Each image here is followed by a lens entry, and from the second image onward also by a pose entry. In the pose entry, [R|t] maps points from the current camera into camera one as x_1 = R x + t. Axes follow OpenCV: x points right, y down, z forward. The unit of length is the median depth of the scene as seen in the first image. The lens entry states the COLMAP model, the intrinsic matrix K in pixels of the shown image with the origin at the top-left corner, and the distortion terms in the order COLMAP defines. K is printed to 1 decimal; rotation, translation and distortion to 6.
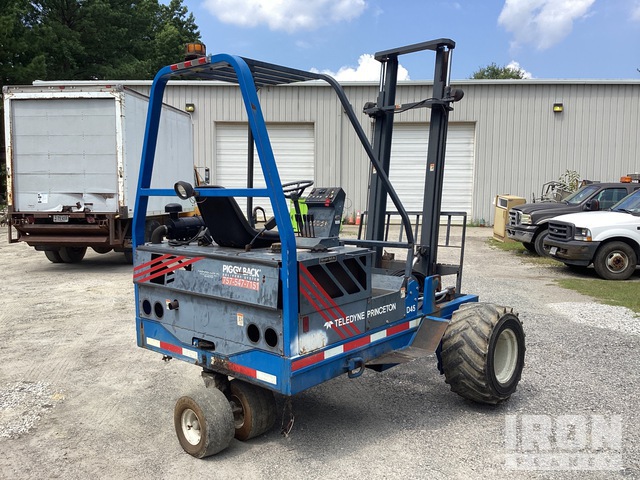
lens RADIAL K [[599.8, 0, 320.0], [0, 599.8, 240.0], [0, 0, 1]] dist [0.014566, -0.016090]
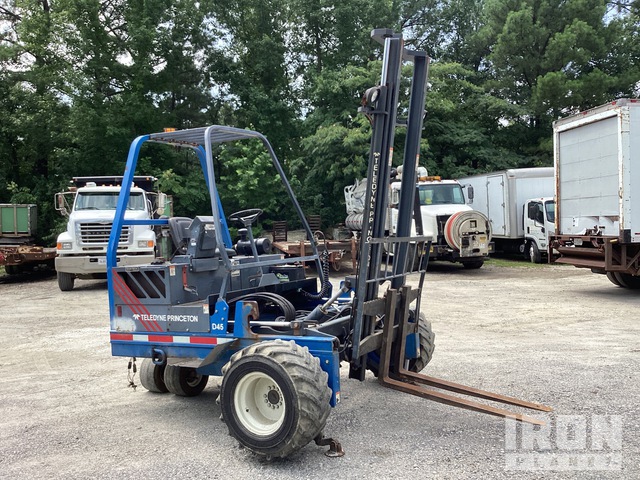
lens RADIAL K [[599.8, 0, 320.0], [0, 599.8, 240.0], [0, 0, 1]] dist [0.014566, -0.016090]
pose [[0.233926, 0.018891, -0.972071, 0.464367], [-0.054230, 0.998508, 0.006355, -0.021642], [0.970741, 0.051228, 0.234601, 0.341781]]
